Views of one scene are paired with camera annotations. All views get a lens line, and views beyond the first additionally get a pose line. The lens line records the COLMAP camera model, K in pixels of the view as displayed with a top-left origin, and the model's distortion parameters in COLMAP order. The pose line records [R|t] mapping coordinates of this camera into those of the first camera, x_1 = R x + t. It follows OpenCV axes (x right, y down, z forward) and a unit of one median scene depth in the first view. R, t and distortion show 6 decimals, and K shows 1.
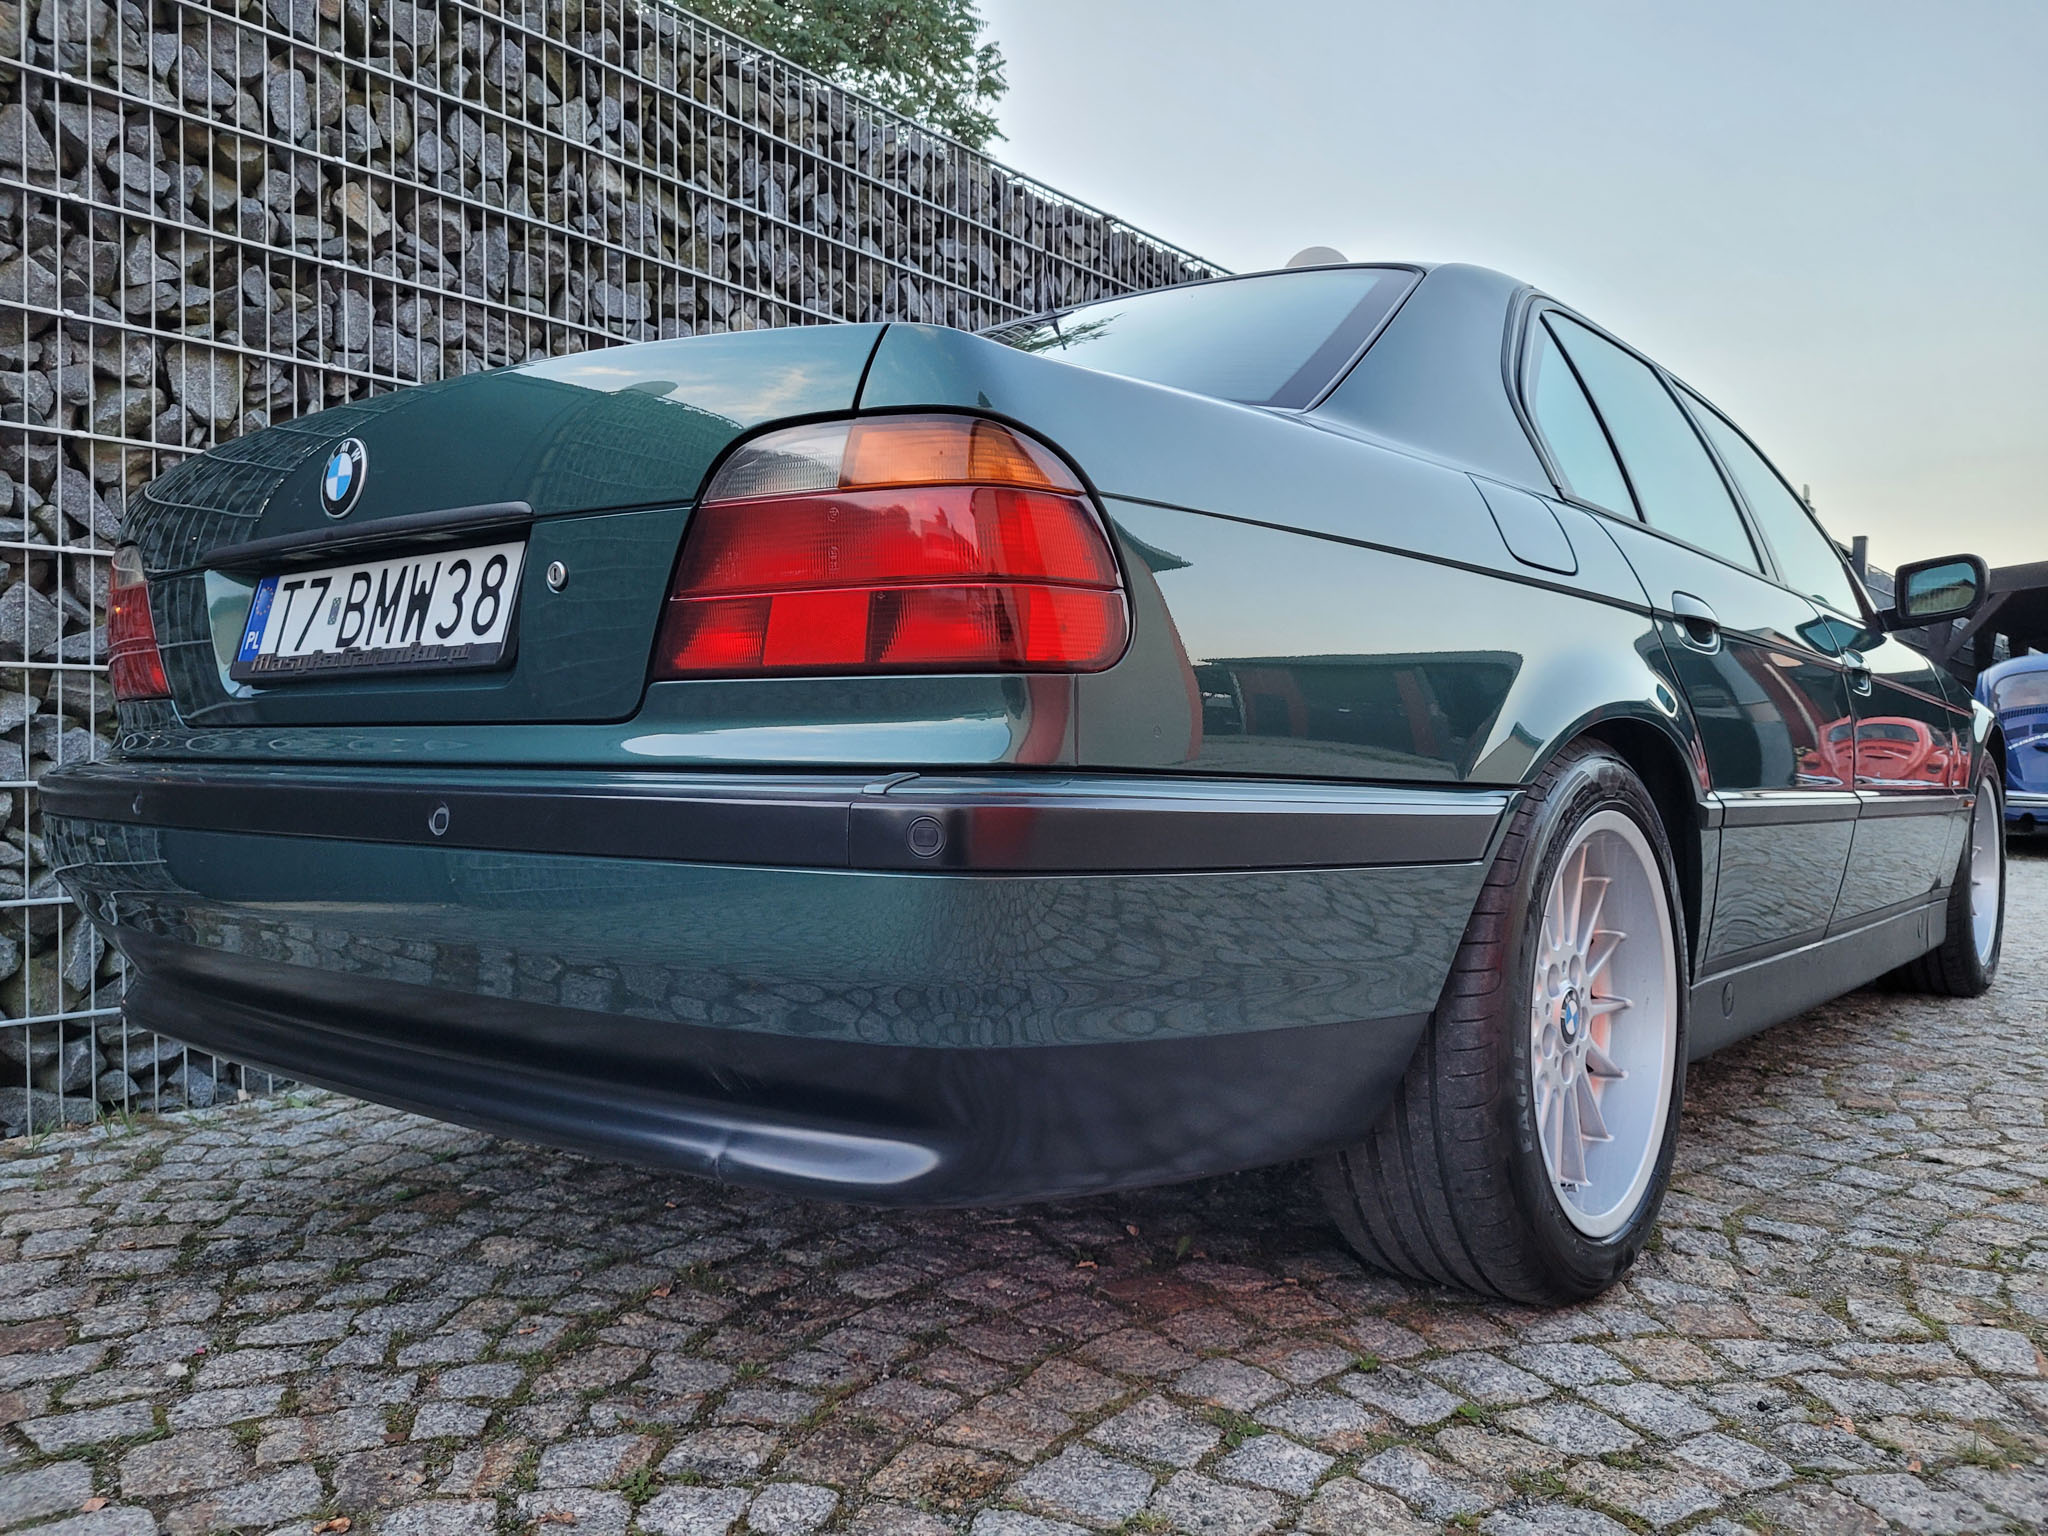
lens RADIAL K [[1549.4, 0, 1036.3], [0, 1549.4, 782.1], [0, 0, 1]] dist [0.046743, -0.038379]
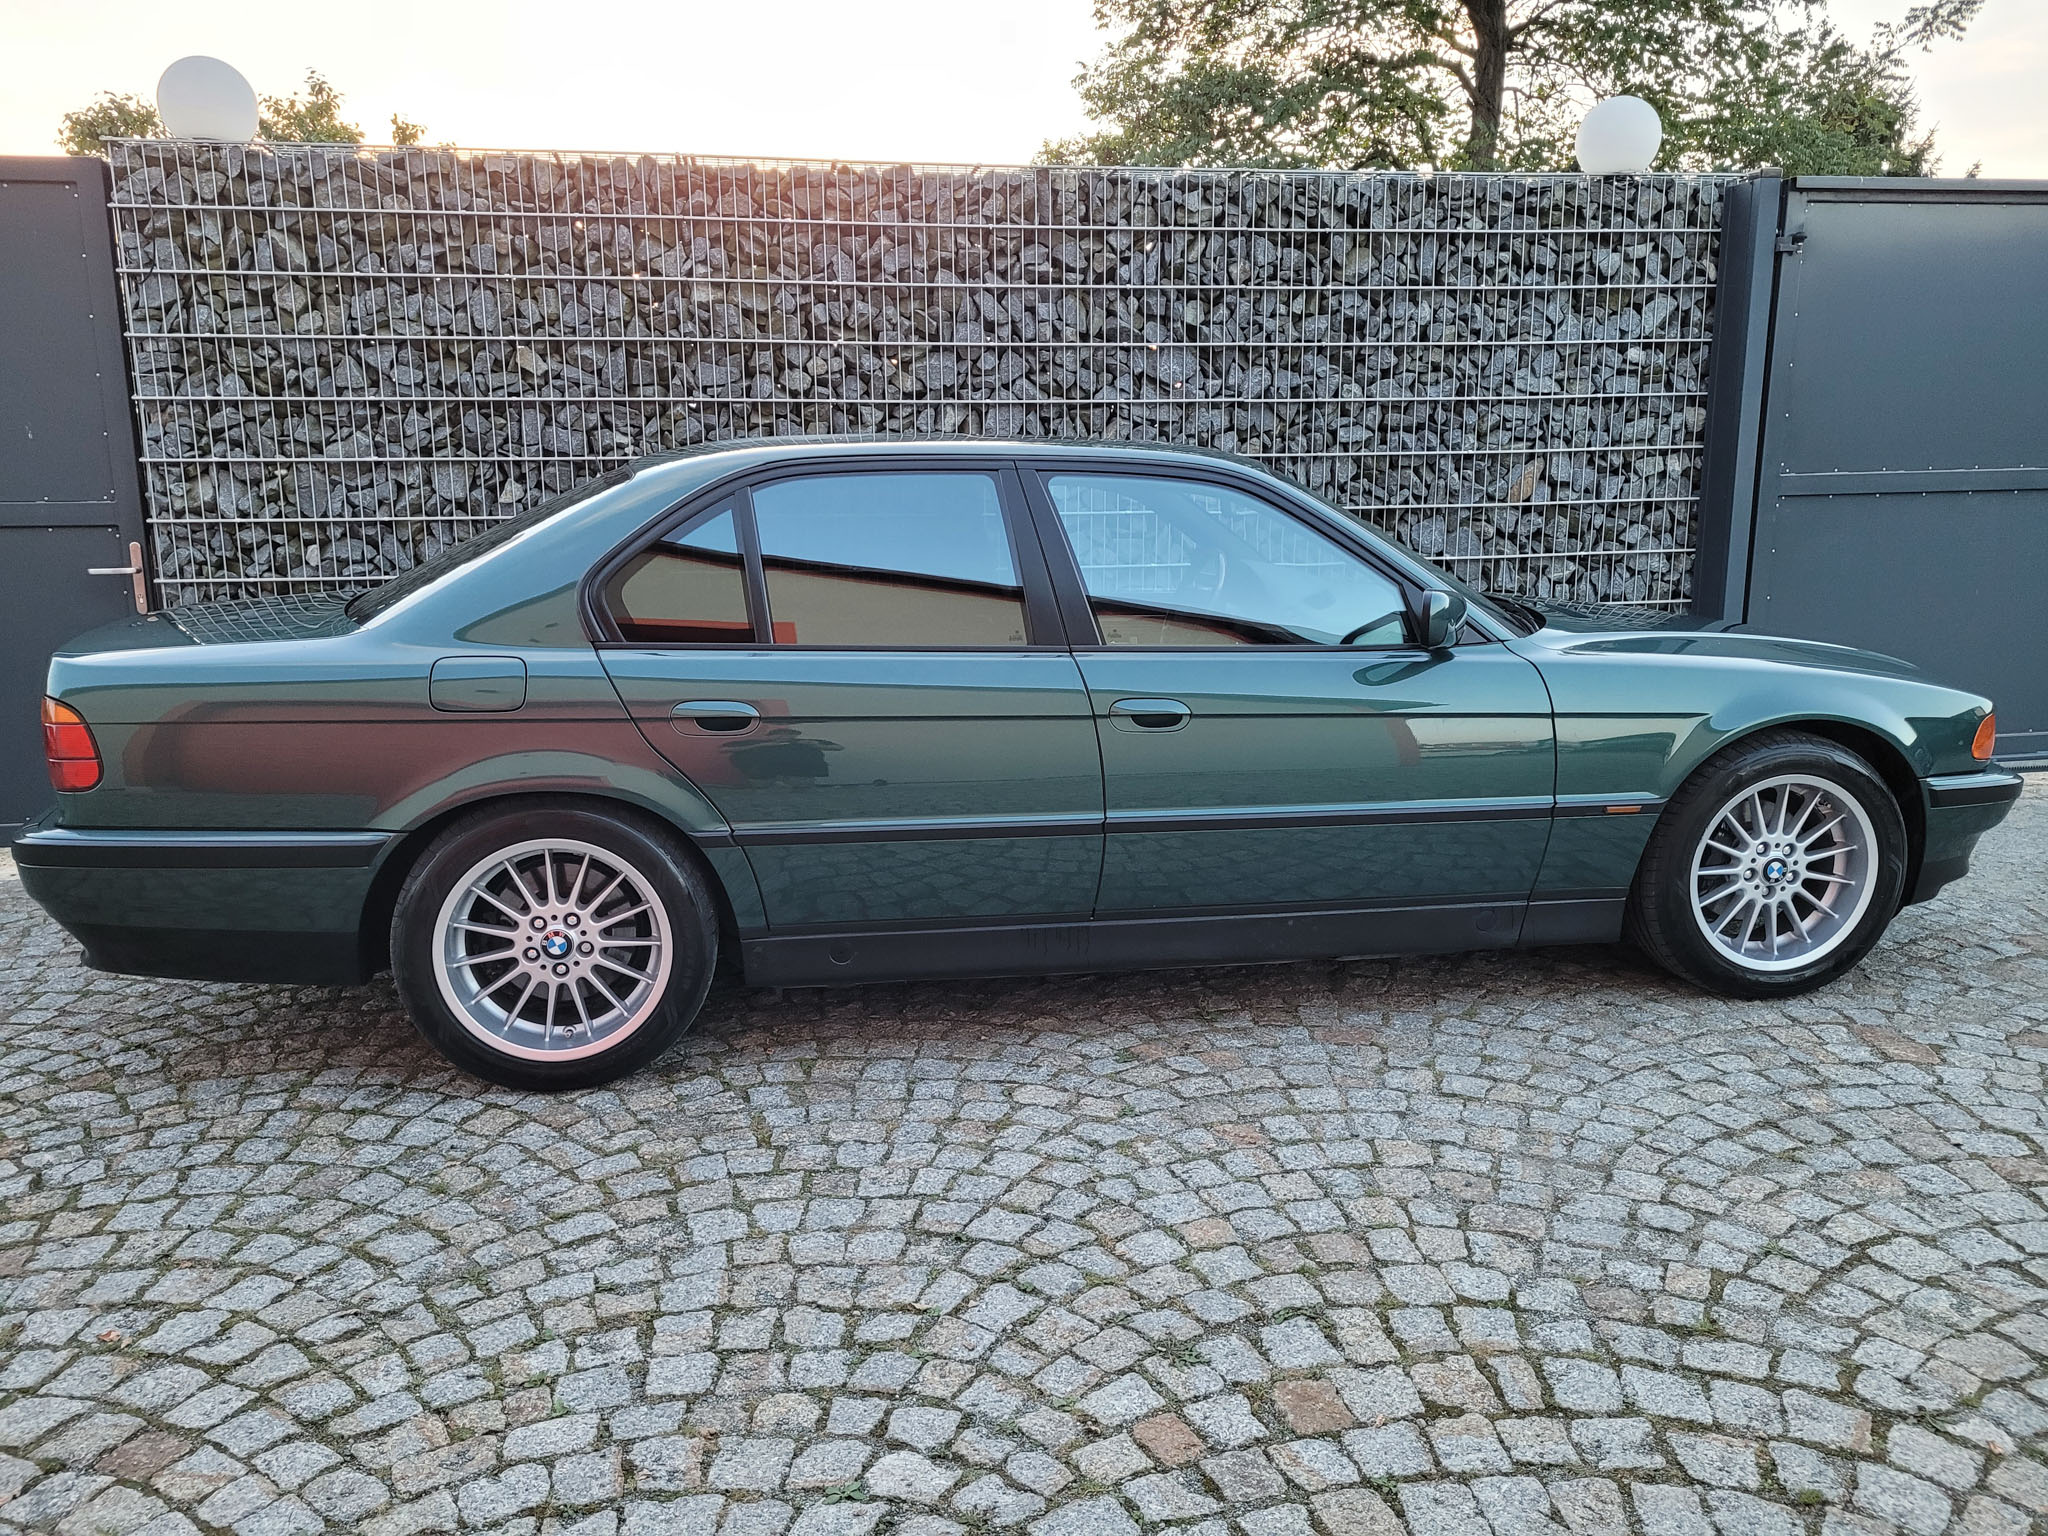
lens RADIAL K [[1545.2, 0, 1021.7], [0, 1545.2, 771.2], [0, 0, 1]] dist [0.057802, -0.045267]
pose [[0.746895, 0.118089, -0.654372, 1.713557], [0.000596, 0.983985, 0.178251, -0.334118], [0.664942, -0.133525, 0.734863, 0.047793]]
